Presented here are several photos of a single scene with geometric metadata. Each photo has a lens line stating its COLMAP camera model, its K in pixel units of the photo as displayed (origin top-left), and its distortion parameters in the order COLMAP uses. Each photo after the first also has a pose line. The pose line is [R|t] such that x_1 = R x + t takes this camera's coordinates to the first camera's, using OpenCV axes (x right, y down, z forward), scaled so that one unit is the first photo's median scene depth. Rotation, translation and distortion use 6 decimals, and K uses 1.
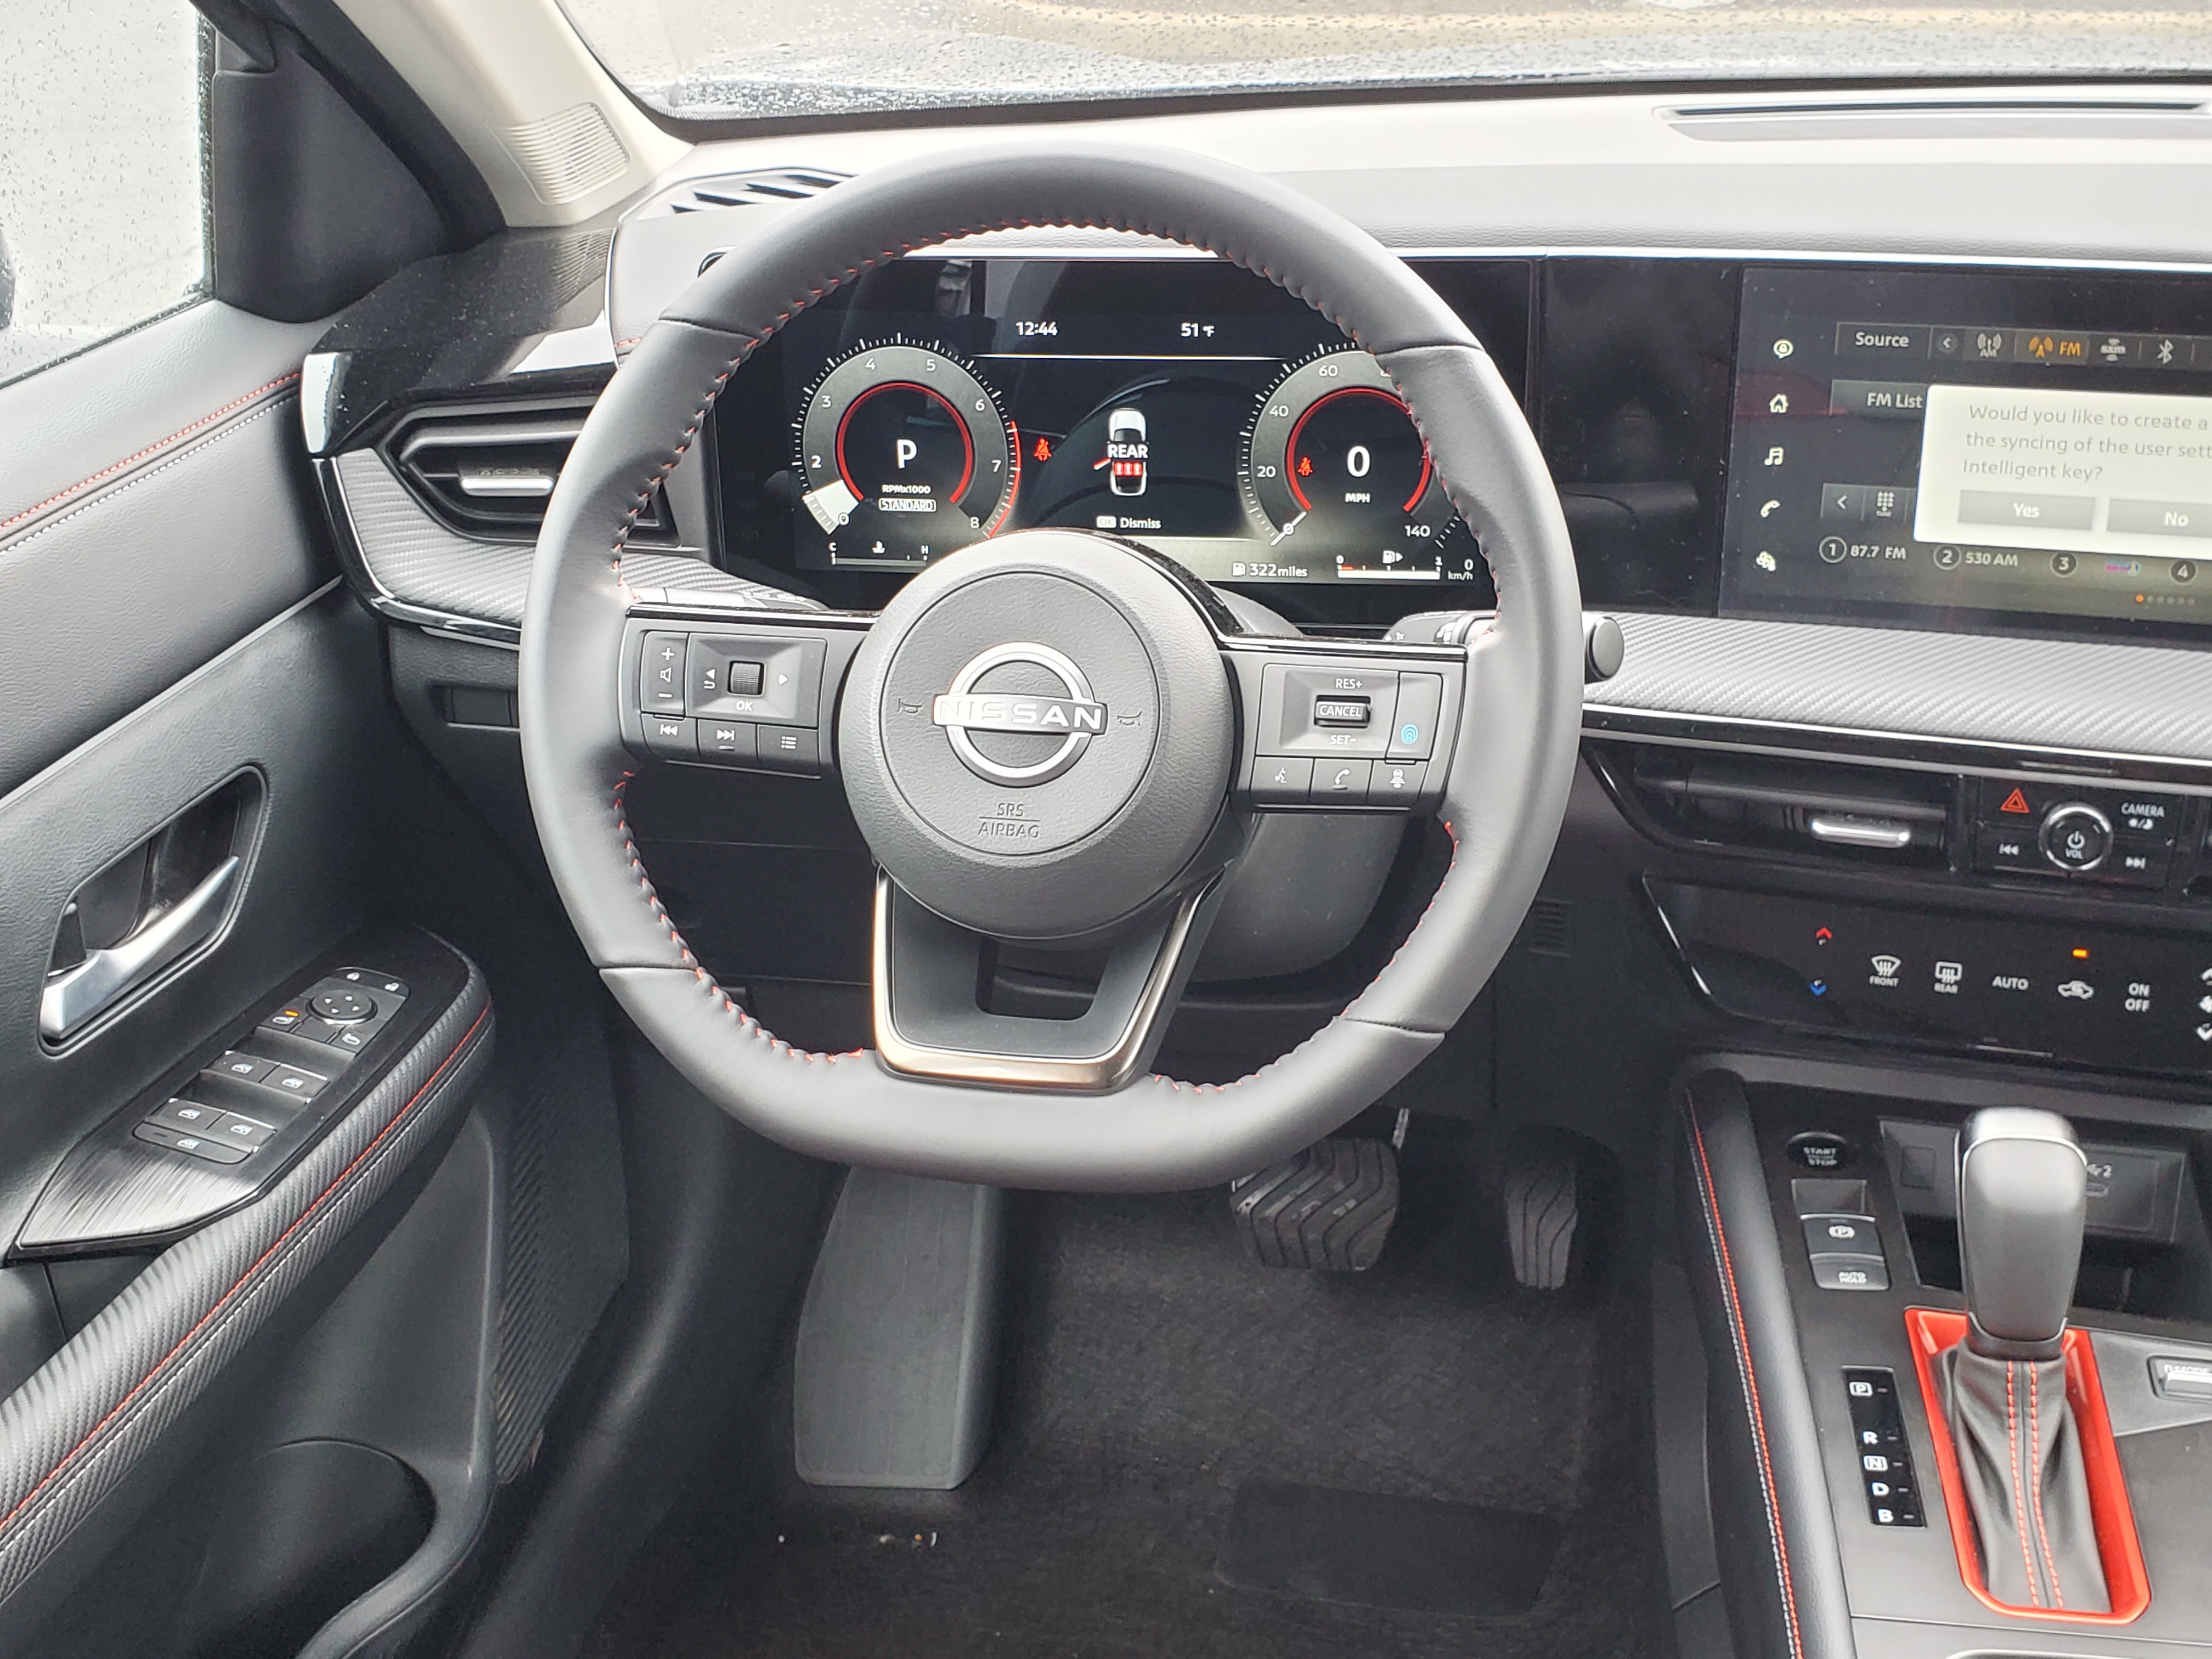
lens RADIAL K [[2546.7, 0, 1106.0], [0, 2546.7, 829.5], [0, 0, 1]] dist [0.240807, -0.844450]
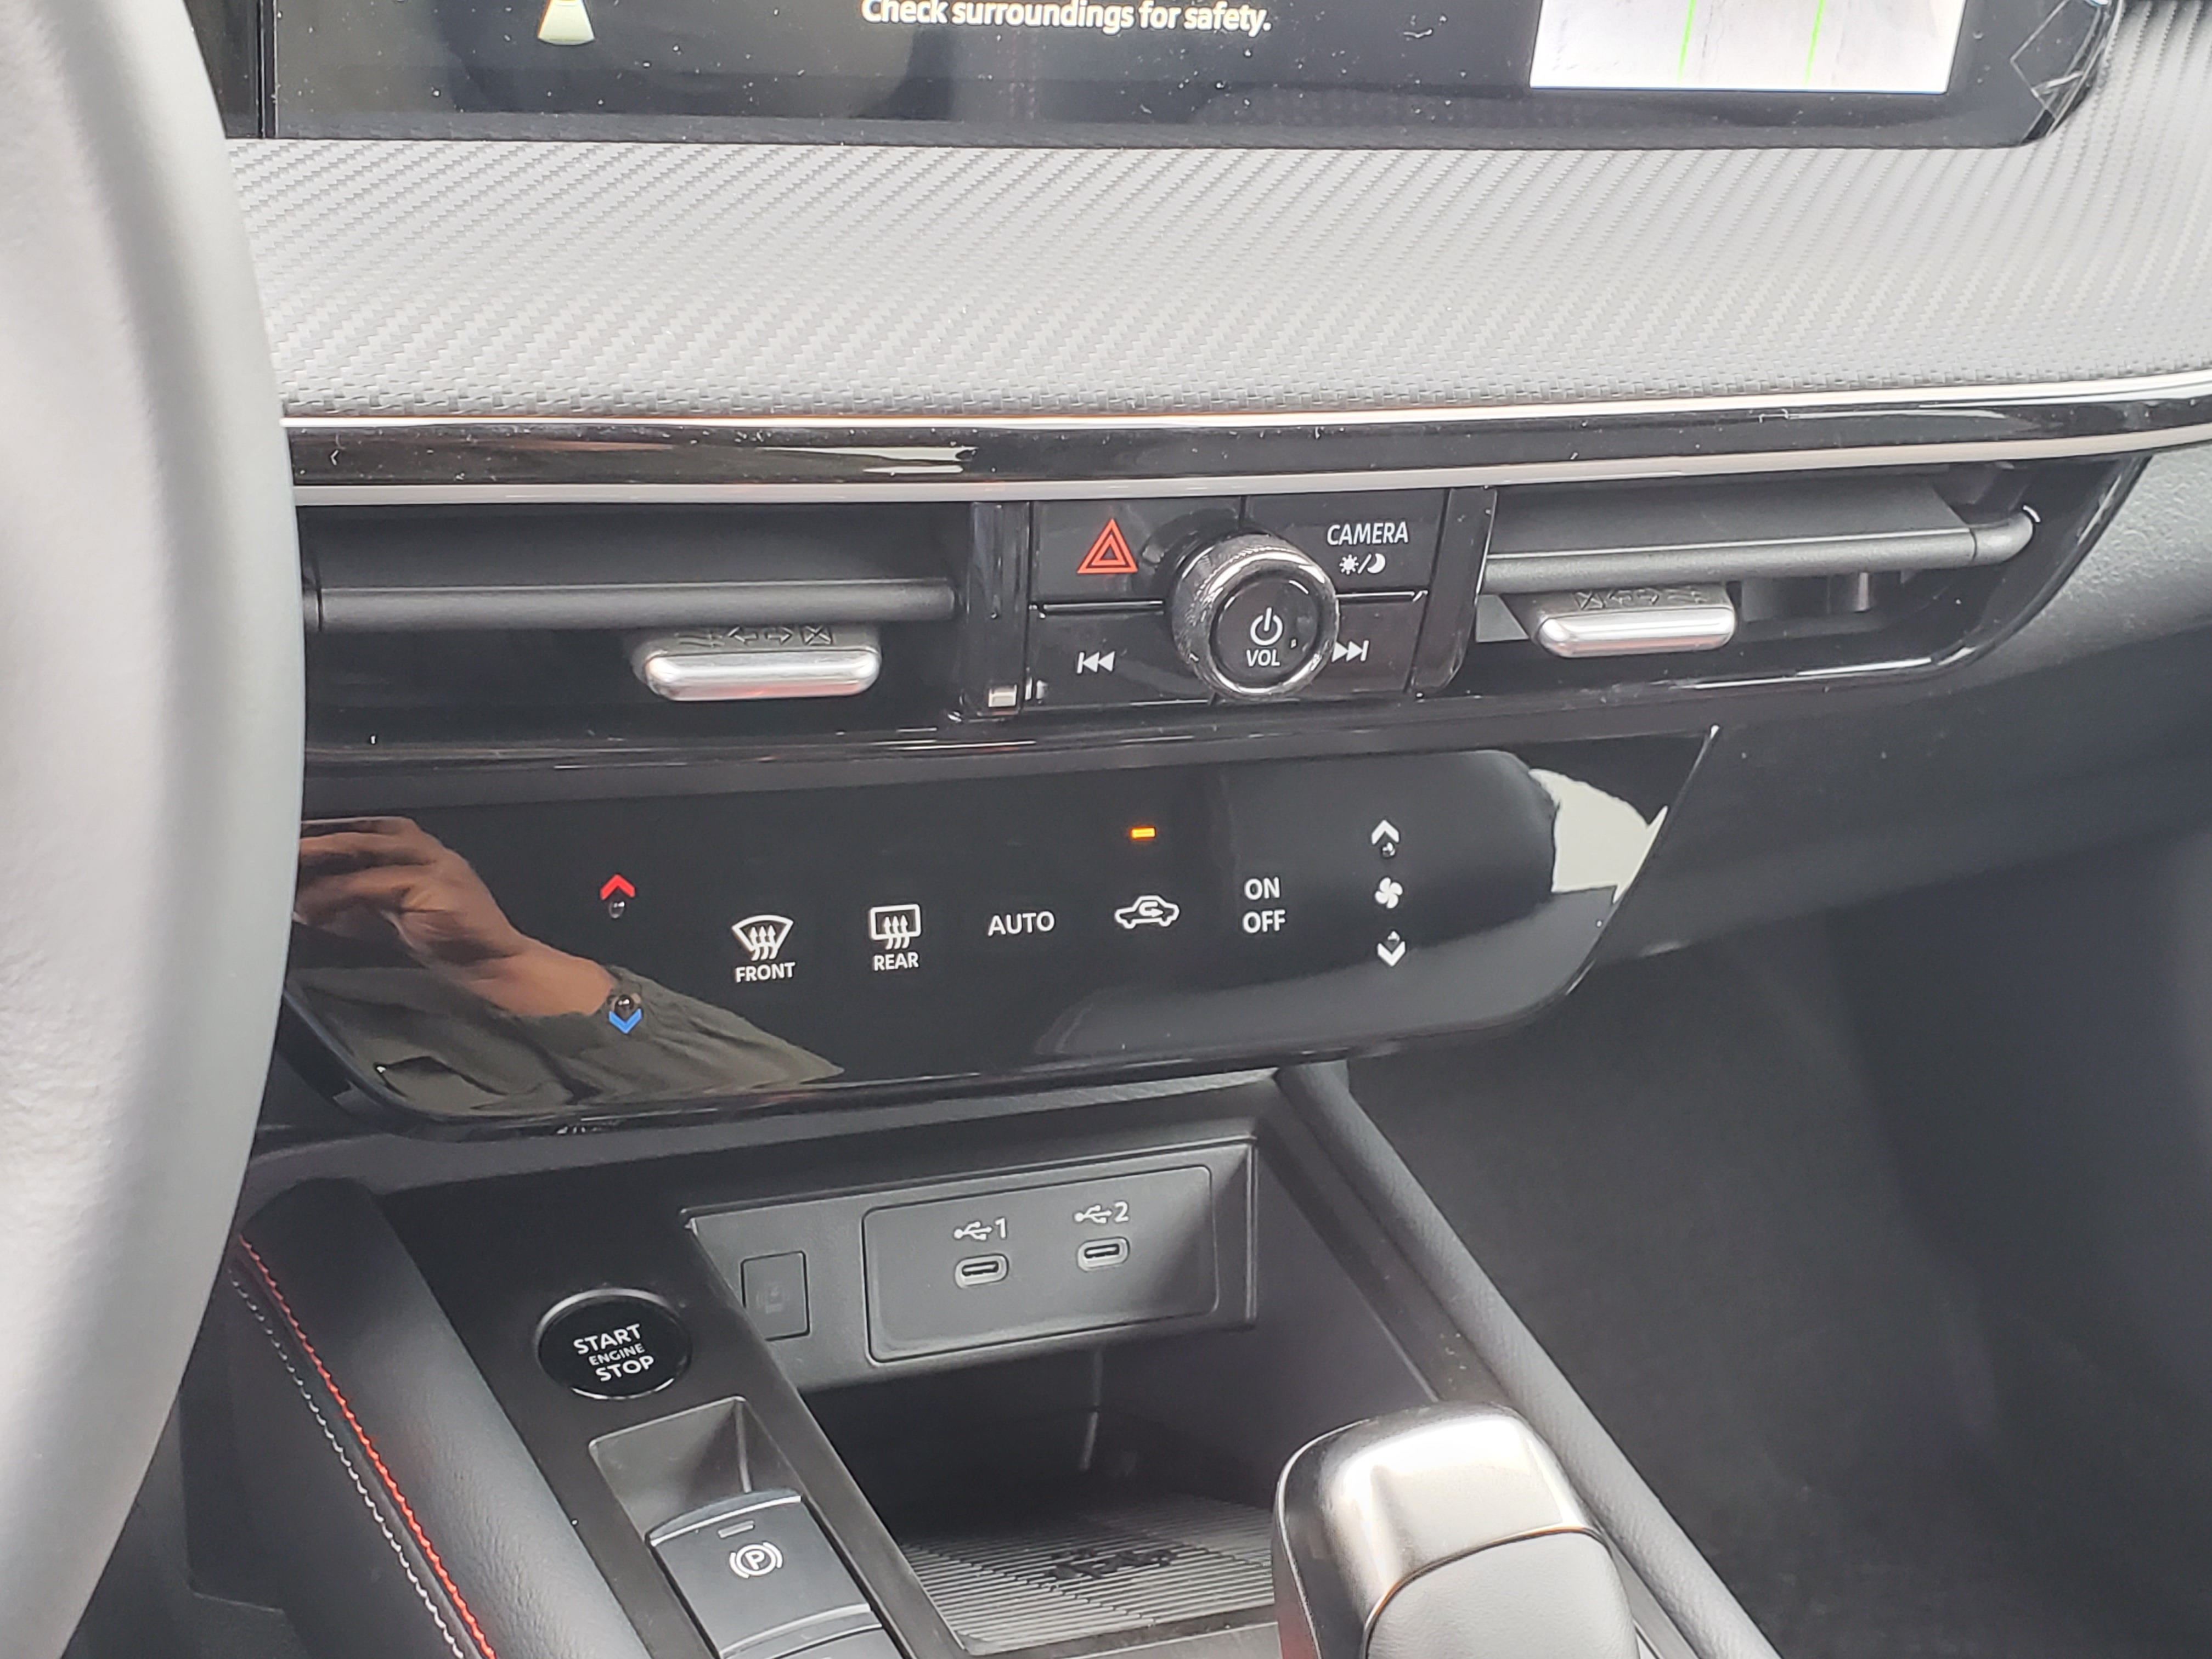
lens RADIAL K [[3128.5, 0, 1088.4], [0, 3128.5, 793.1], [0, 0, 1]] dist [0.332786, -1.582065]
pose [[0.780310, -0.189508, 0.595990, 0.034873], [0.106700, 0.979353, 0.171707, -0.055489], [-0.616224, -0.070392, 0.784419, 0.555471]]
